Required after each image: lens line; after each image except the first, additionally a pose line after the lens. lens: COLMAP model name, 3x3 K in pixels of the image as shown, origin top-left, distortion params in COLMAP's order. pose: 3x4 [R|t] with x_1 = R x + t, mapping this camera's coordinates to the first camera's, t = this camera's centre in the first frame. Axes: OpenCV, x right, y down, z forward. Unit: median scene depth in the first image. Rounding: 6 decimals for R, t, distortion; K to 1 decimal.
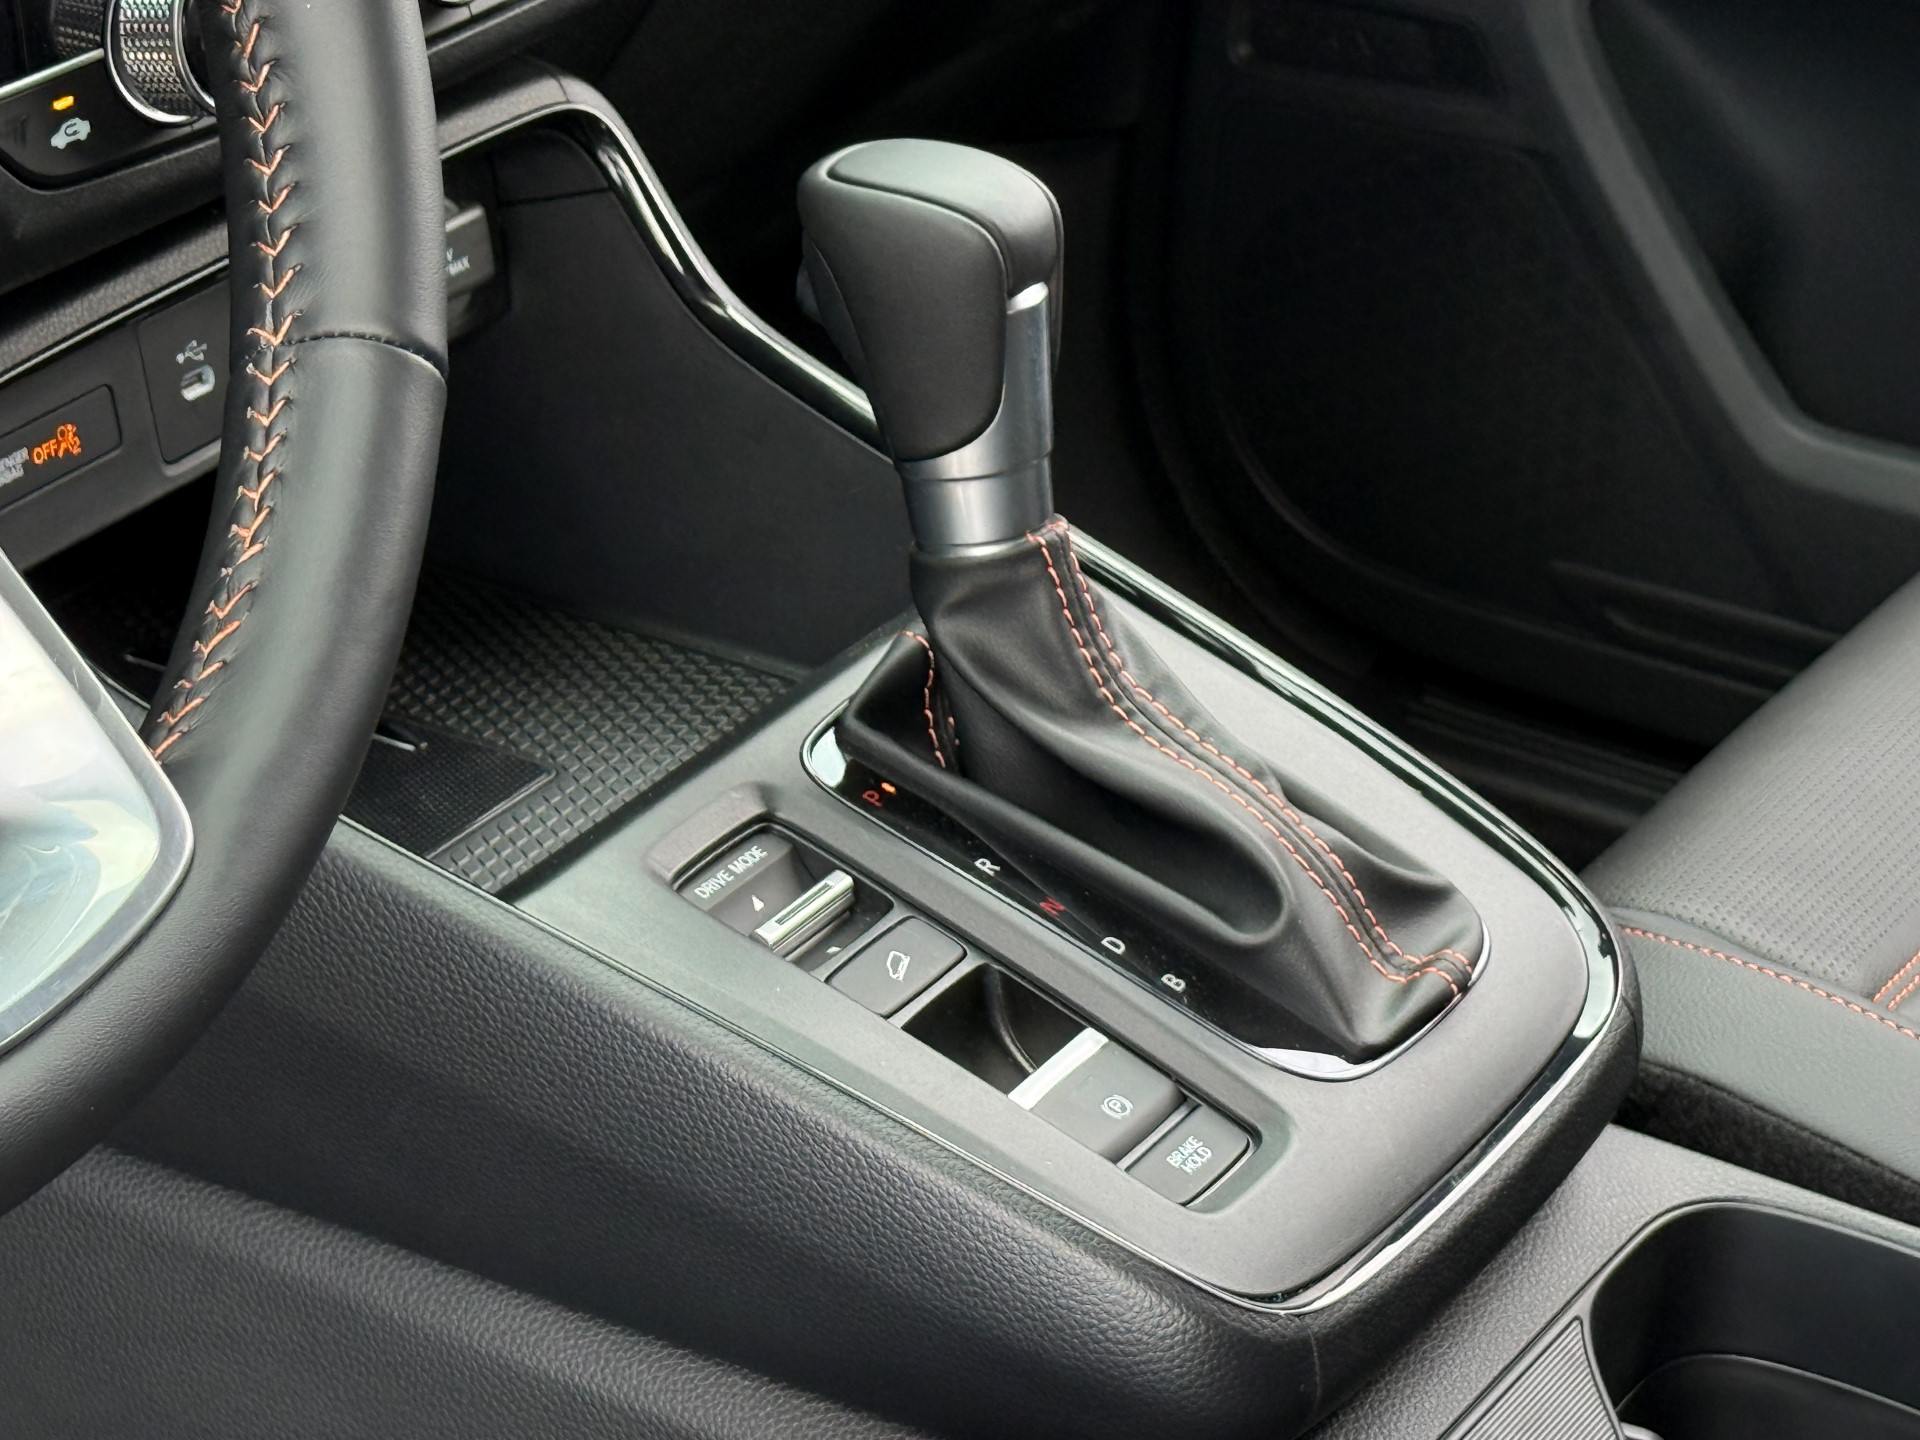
lens RADIAL K [[5429.5, 0, 1017.7], [0, 5429.5, 718.1], [0, 0, 1]] dist [0.132542, 0.441897]
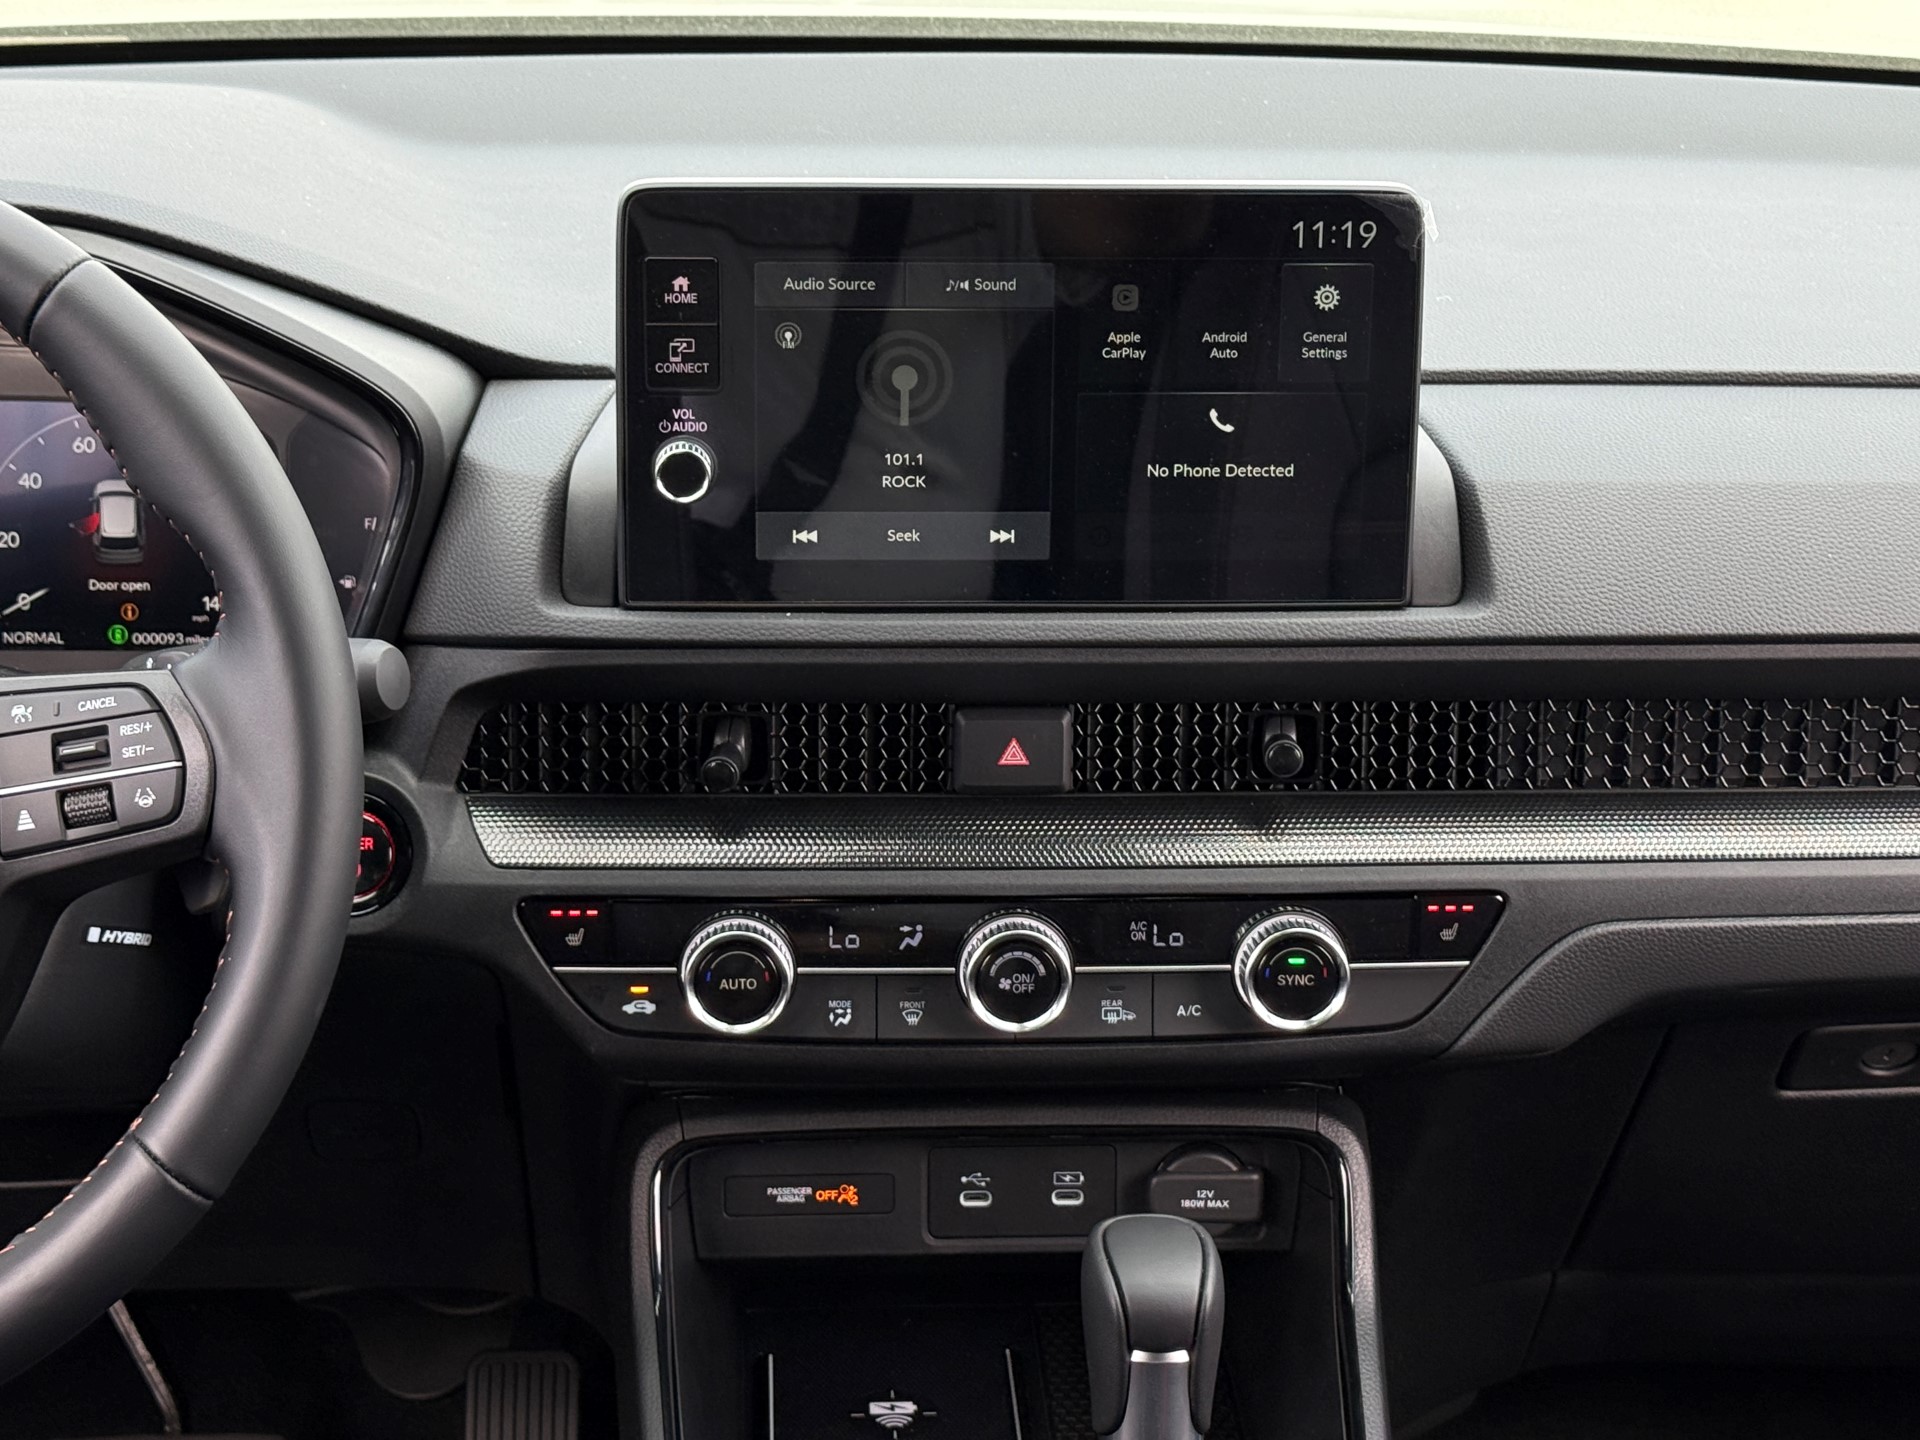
lens RADIAL K [[3454.8, 0, 948.9], [0, 3454.8, 711.8], [0, 0, 1]] dist [0.144937, -0.116924]
pose [[0.547859, 0.275919, -0.789759, 0.635311], [-0.369387, 0.926817, 0.067558, -0.271283], [0.750602, 0.254715, 0.609686, 0.354829]]
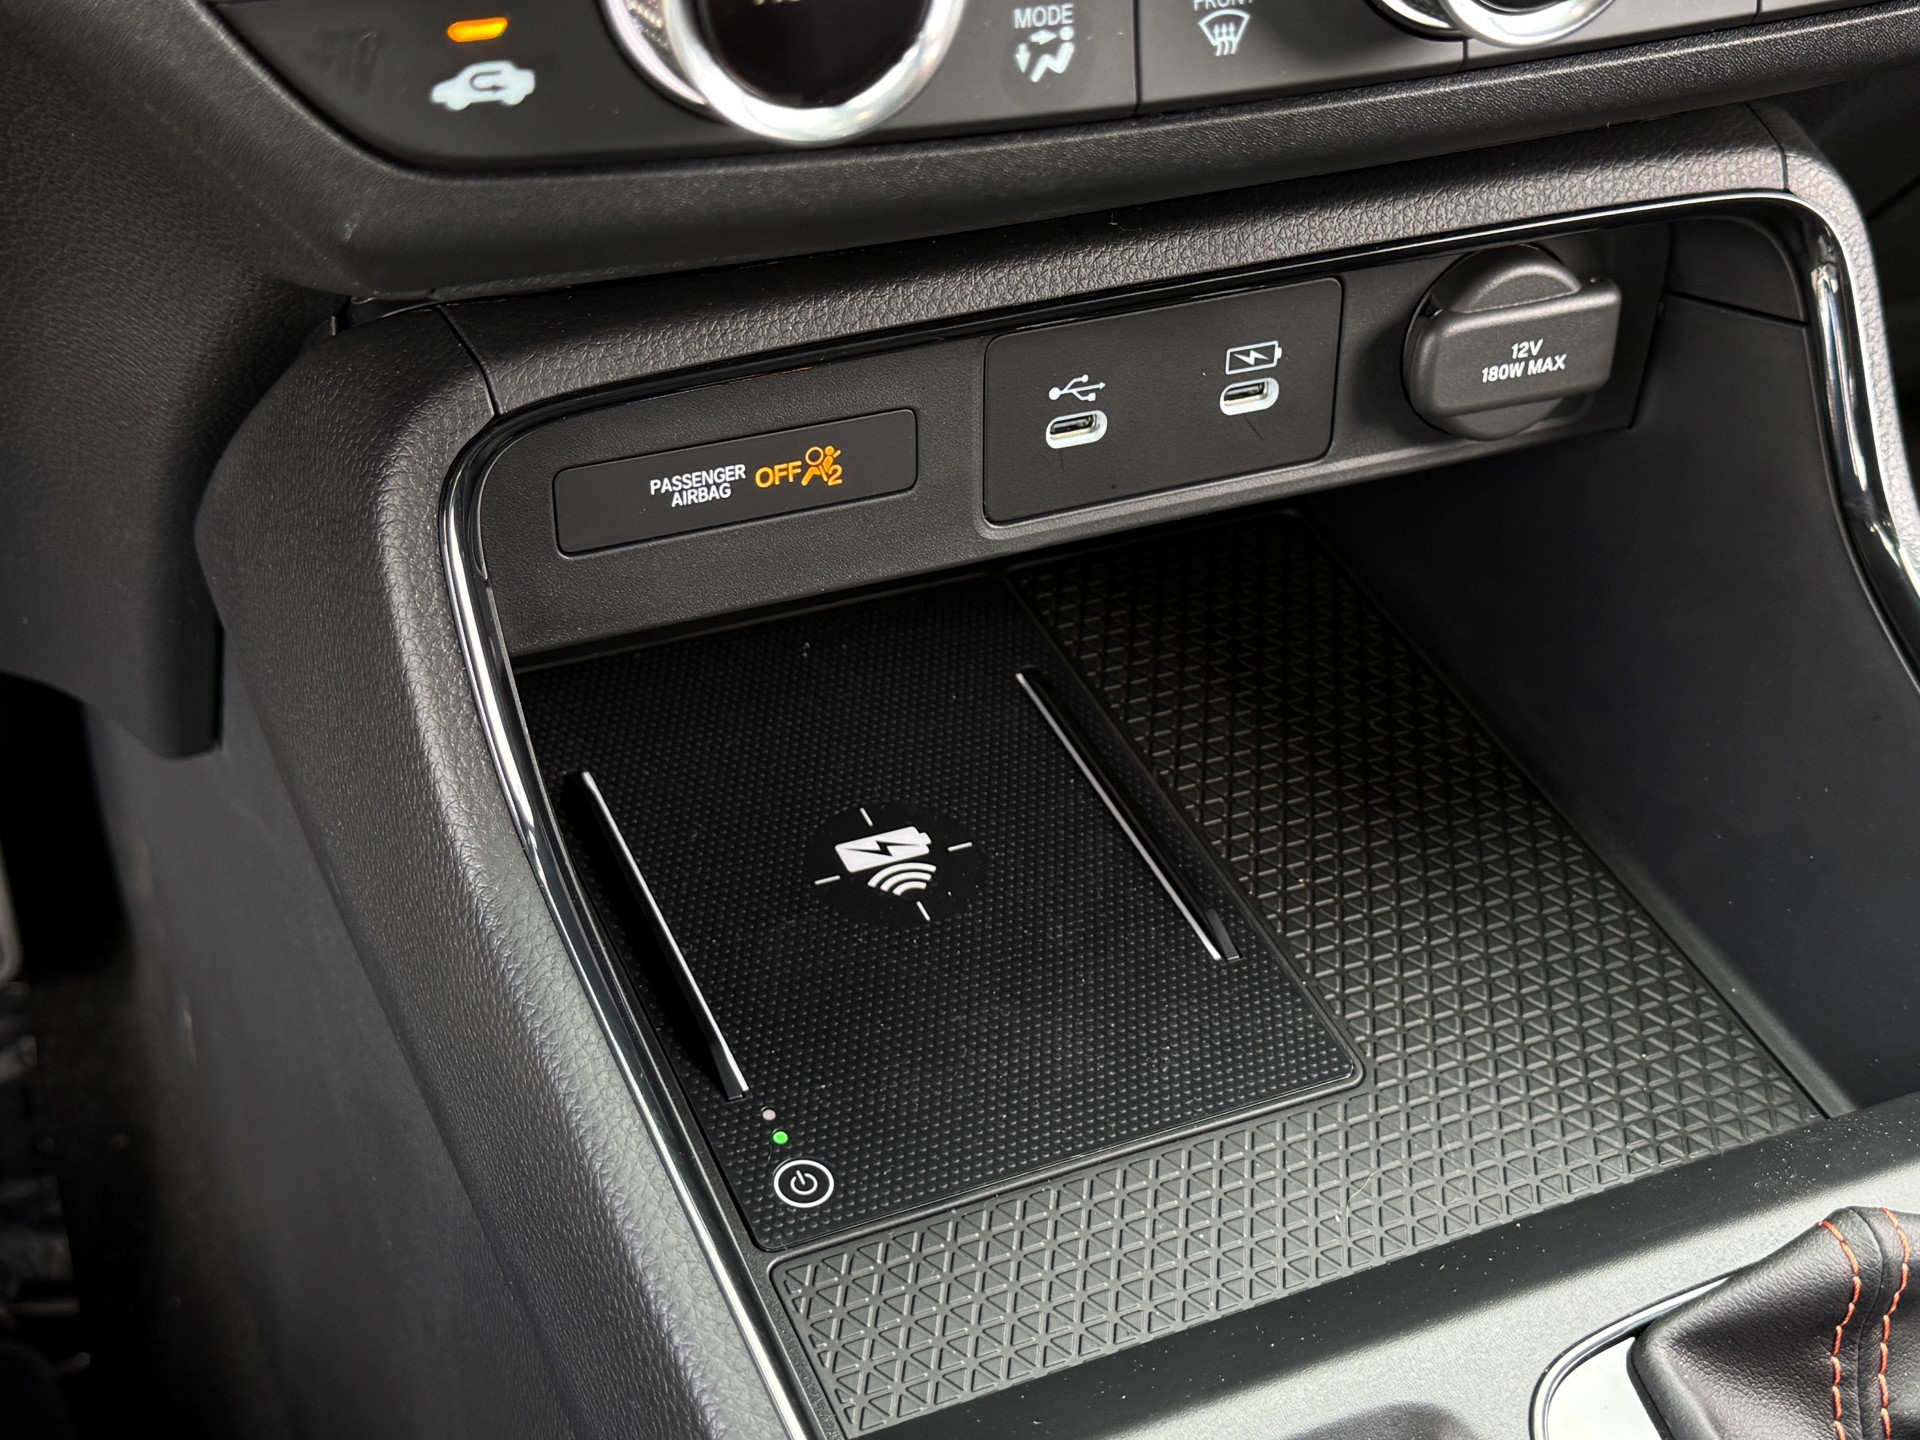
lens RADIAL K [[2702.8, 0, 960.0], [0, 2702.8, 720.0], [0, 0, 1]] dist [0.124791, -0.004938]
pose [[0.813257, 0.395797, -0.426566, 0.009452], [-0.306048, 0.914403, 0.264957, -0.123411], [0.494922, -0.084928, 0.864777, 0.702265]]
